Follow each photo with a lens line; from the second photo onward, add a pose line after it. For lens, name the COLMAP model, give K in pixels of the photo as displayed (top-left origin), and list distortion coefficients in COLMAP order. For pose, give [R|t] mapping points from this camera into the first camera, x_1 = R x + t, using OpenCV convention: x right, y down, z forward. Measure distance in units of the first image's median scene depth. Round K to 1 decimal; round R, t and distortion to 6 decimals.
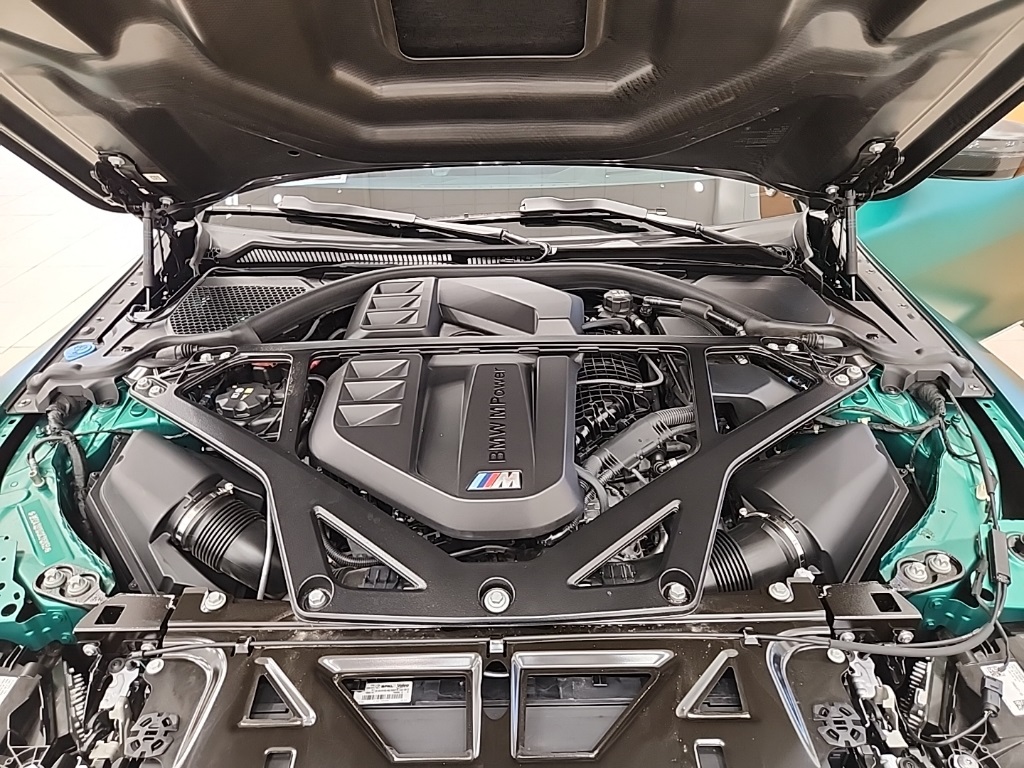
lens RADIAL K [[691.2, 0, 511.2], [0, 691.2, 396.3], [0, 0, 1]] dist [0.062876, -0.063523]
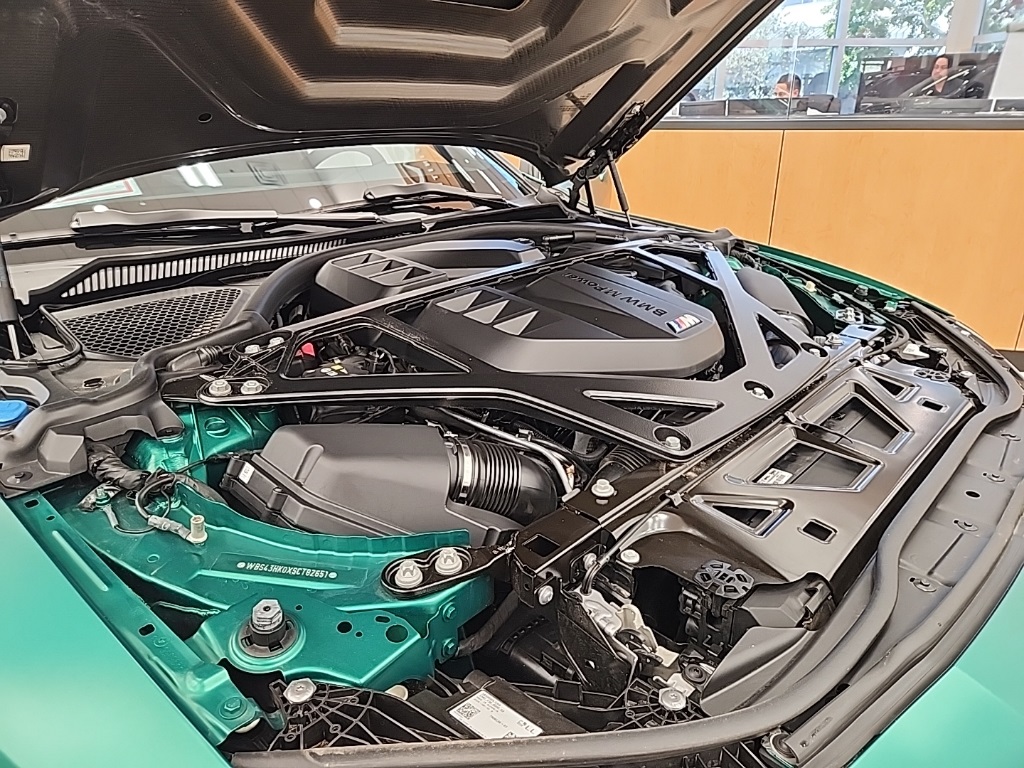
lens RADIAL K [[708.3, 0, 509.6], [0, 708.3, 401.7], [0, 0, 1]] dist [0.047858, -0.075241]
pose [[0.682796, -0.267380, 0.679925, -0.747261], [0.372984, 0.927787, -0.009707, 0.104341], [-0.628230, 0.260230, 0.733218, 0.253496]]
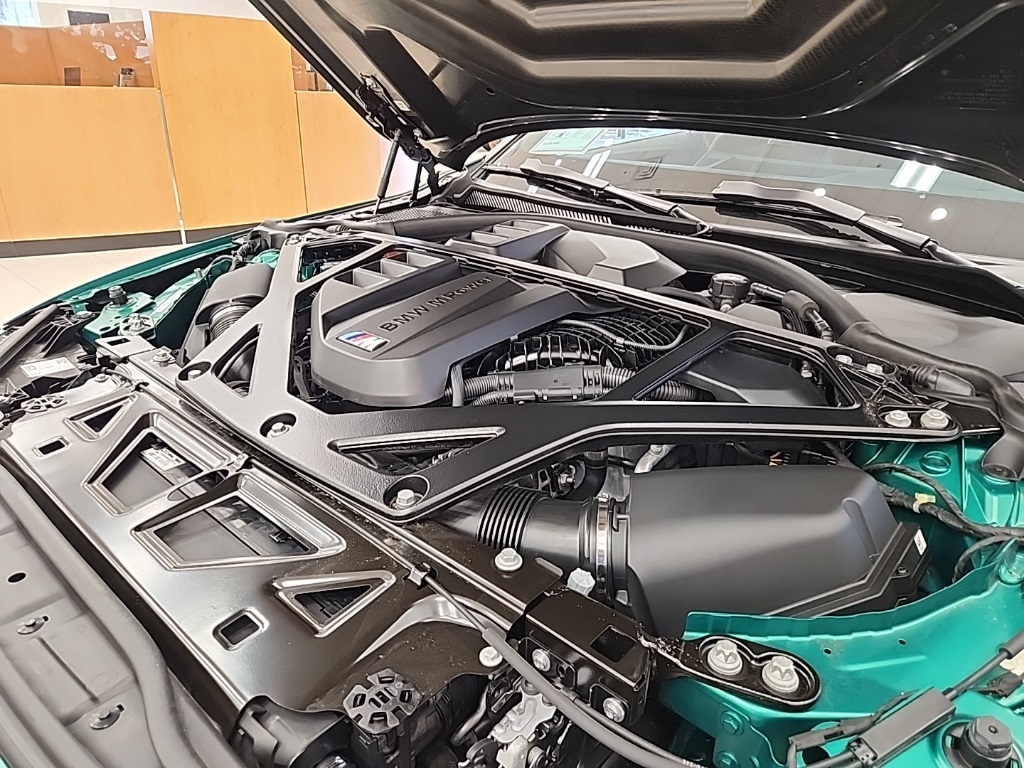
lens RADIAL K [[691.2, 0, 511.2], [0, 691.2, 396.3], [0, 0, 1]] dist [0.062876, -0.063523]
pose [[0.733333, 0.306215, -0.607005, 0.530403], [-0.385224, 0.922823, 0.000140, 0.082091], [0.560201, 0.233730, 0.794698, 0.264850]]
